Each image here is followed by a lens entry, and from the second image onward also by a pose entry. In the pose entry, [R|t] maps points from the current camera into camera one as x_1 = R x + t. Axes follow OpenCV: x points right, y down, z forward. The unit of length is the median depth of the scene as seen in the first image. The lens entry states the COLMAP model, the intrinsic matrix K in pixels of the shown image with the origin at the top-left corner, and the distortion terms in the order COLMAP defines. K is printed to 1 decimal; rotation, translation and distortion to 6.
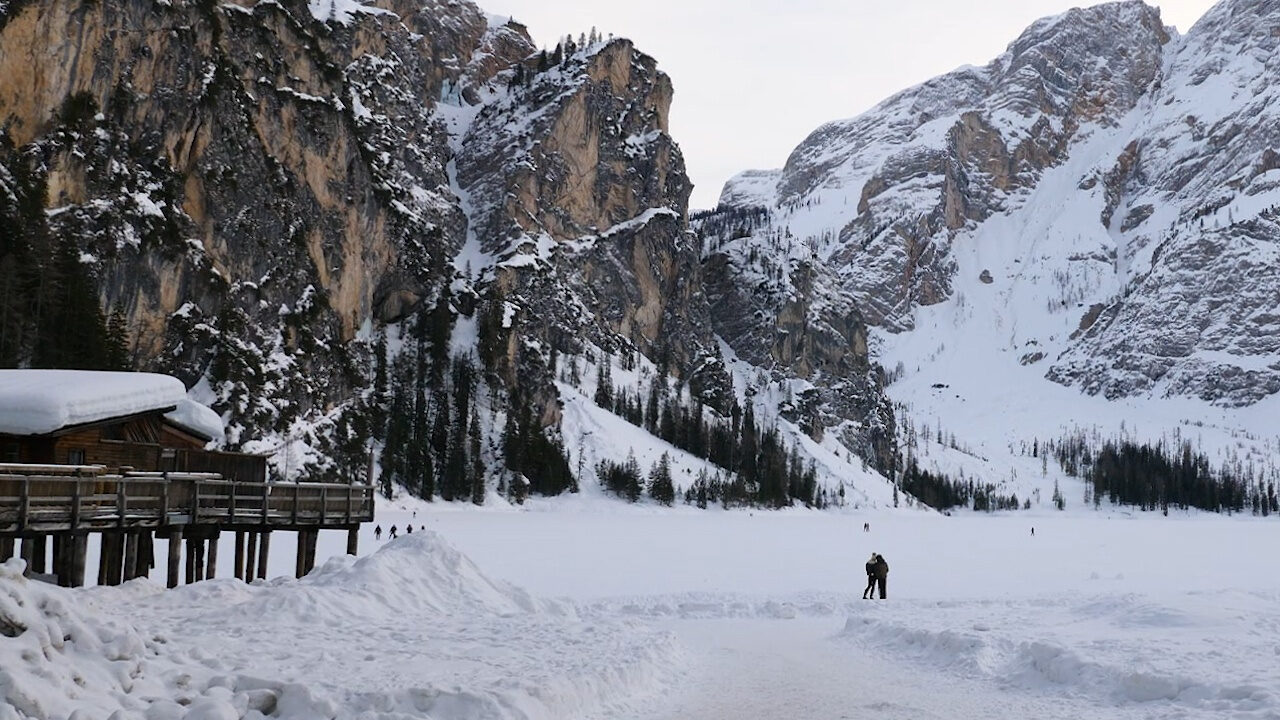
lens RADIAL K [[1223.2, 0, 639.7], [0, 1223.2, 358.3], [0, 0, 1]] dist [-0.014008, 0.000000]
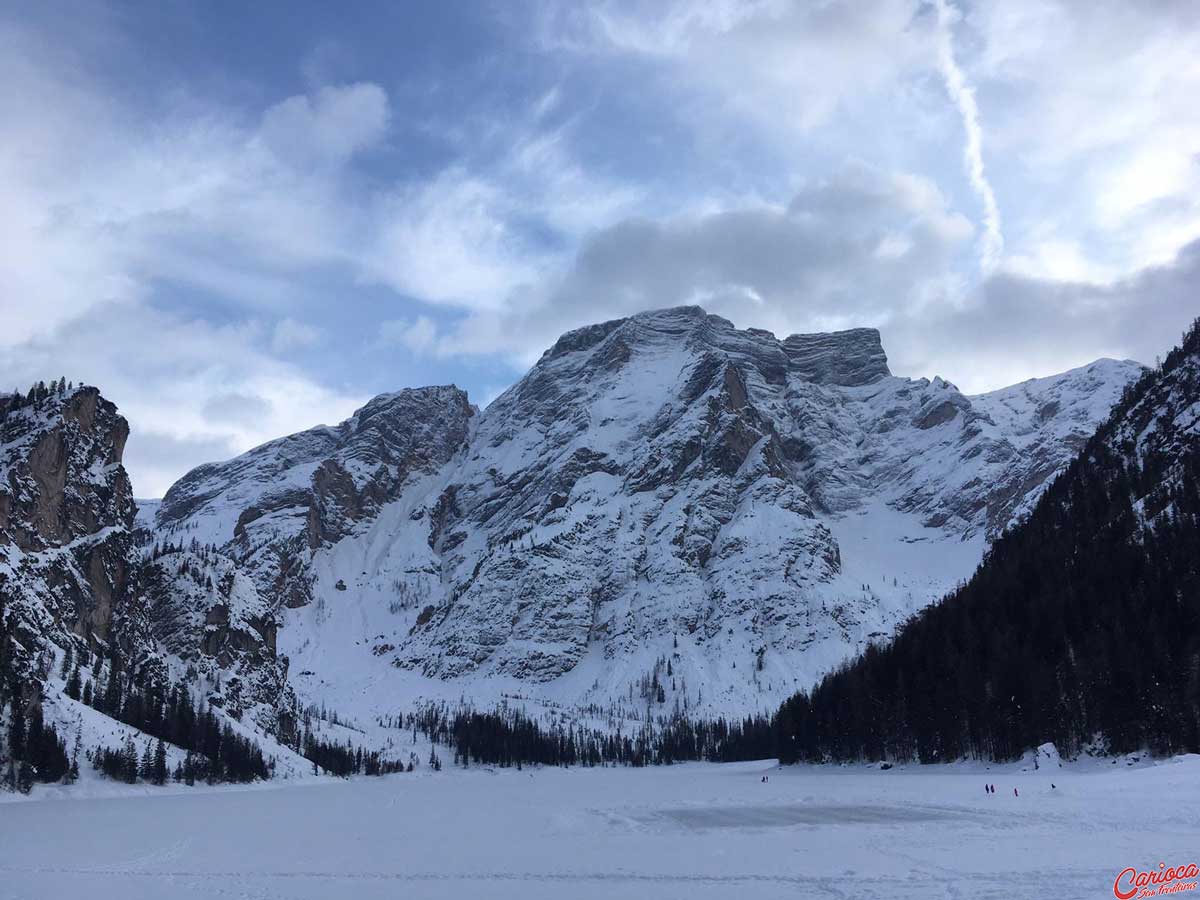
lens RADIAL K [[983.6, 0, 601.2], [0, 983.6, 451.1], [0, 0, 1]] dist [0.037997, -0.036444]
pose [[0.951432, 0.042578, 0.304899, 0.212358], [0.017649, 0.981217, -0.192096, -0.000855], [-0.307352, 0.188148, 0.932811, -0.082031]]
